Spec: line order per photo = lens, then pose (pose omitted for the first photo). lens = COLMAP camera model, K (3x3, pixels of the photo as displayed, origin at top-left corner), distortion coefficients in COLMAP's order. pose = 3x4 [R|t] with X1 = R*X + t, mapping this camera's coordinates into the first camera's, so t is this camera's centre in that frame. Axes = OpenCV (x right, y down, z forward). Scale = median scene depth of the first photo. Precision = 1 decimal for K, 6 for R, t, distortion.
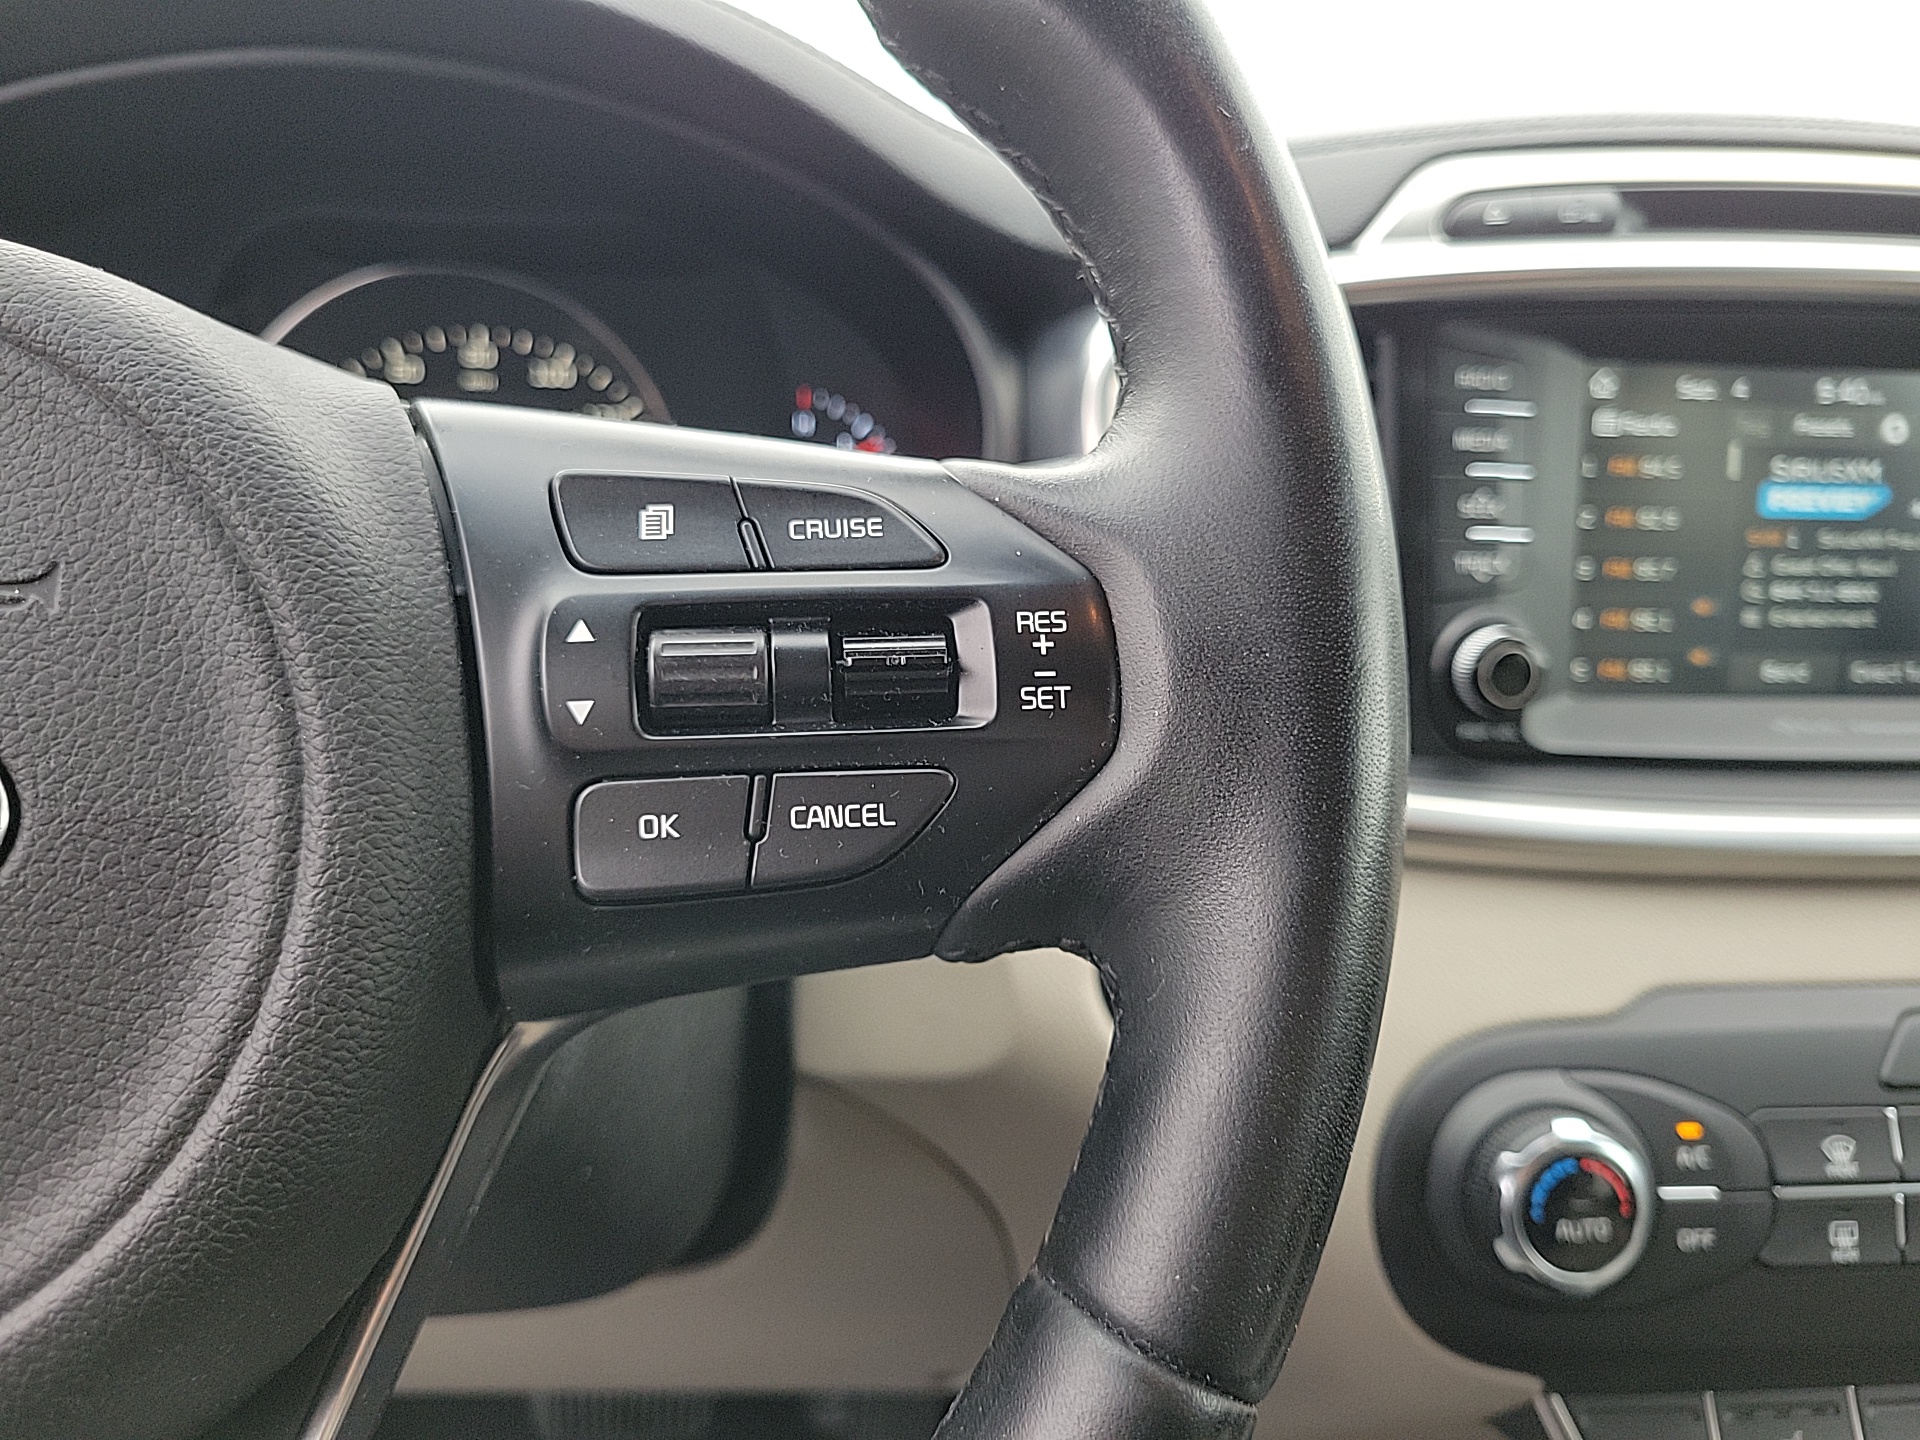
lens RADIAL K [[1456.6, 0, 960.1], [0, 1456.6, 724.7], [0, 0, 1]] dist [0.042463, -0.033313]
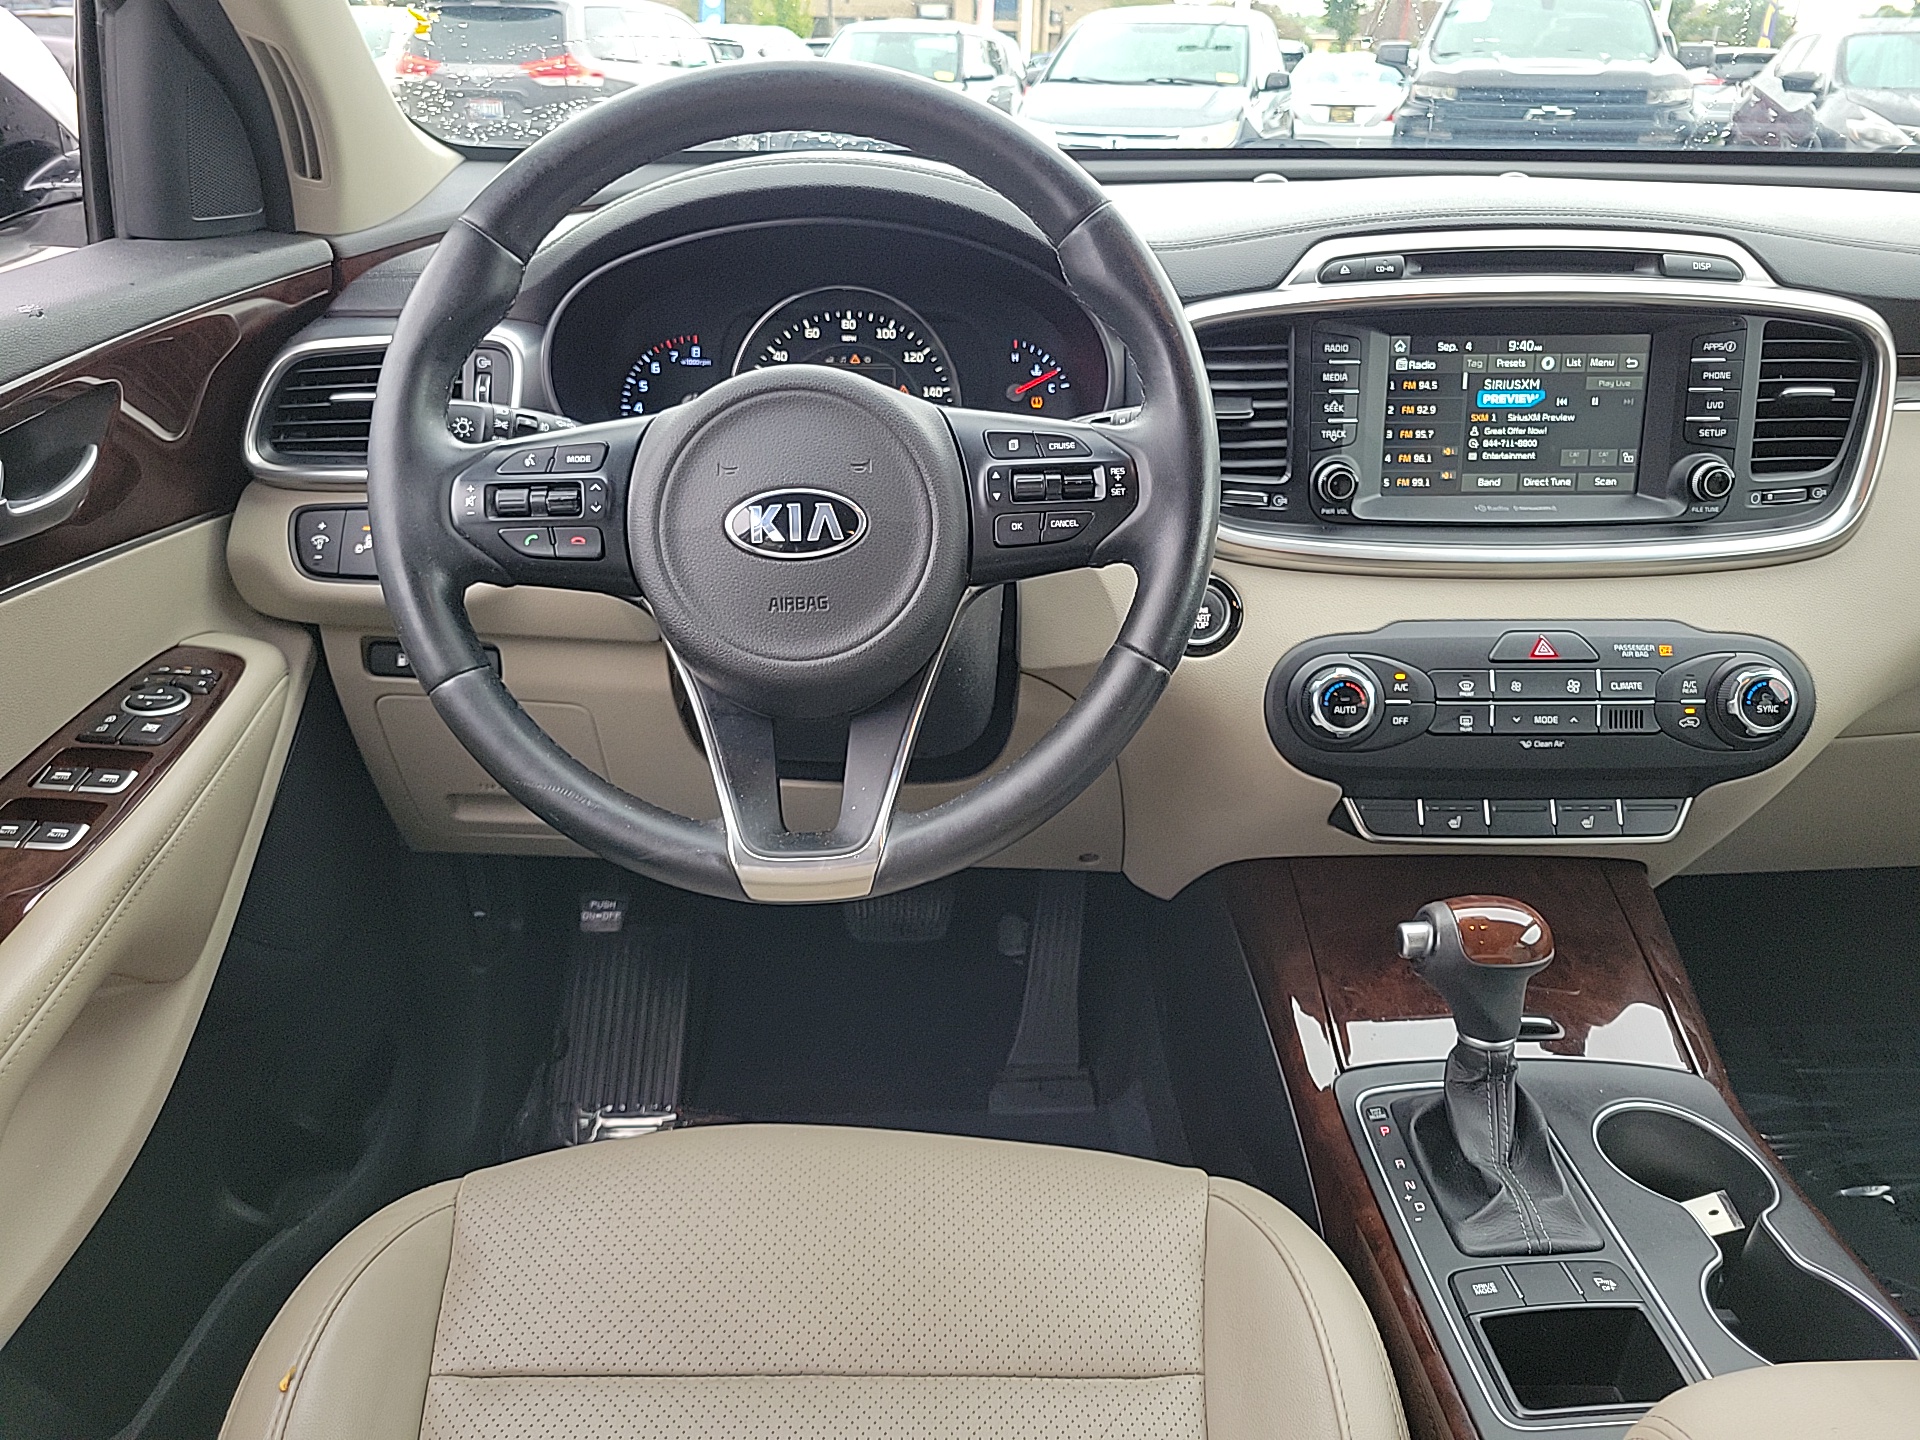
lens RADIAL K [[1456.6, 0, 971.2], [0, 1456.6, 720.8], [0, 0, 1]] dist [0.042463, -0.033313]
pose [[0.996599, 0.004261, -0.082290, -0.003455], [0.005589, 0.992866, 0.119102, 0.052835], [0.082211, -0.119157, 0.989466, -1.261019]]
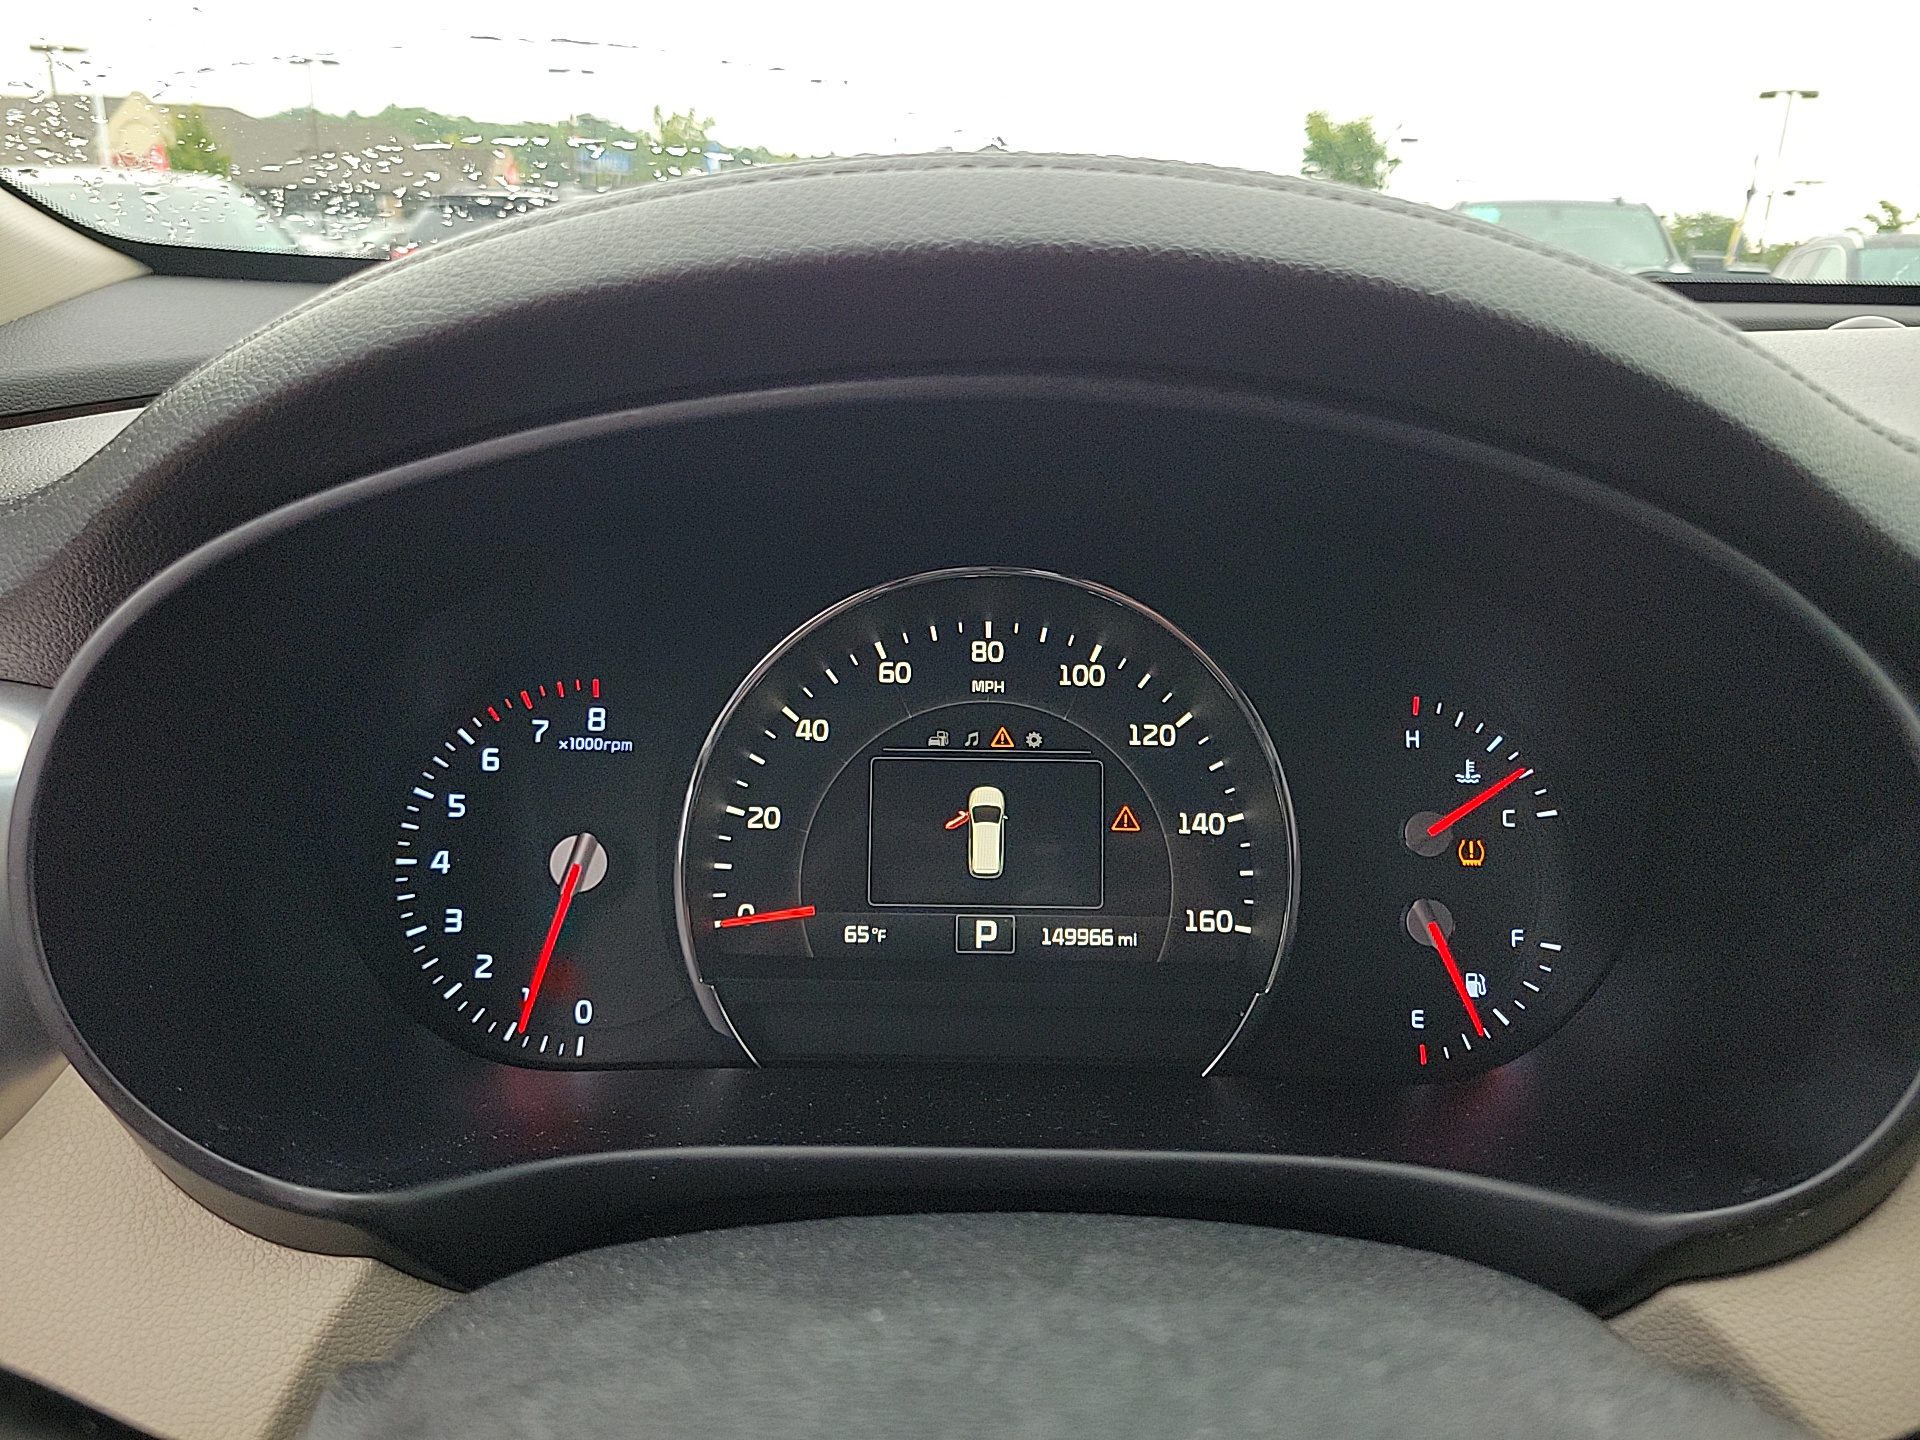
lens RADIAL K [[1456.6, 0, 962.6], [0, 1456.6, 716.8], [0, 0, 1]] dist [0.042463, -0.033313]
pose [[0.996965, 0.004101, -0.077749, -0.367557], [-0.004616, 0.999969, -0.006442, -0.279342], [0.077720, 0.006781, 0.996952, 0.321044]]
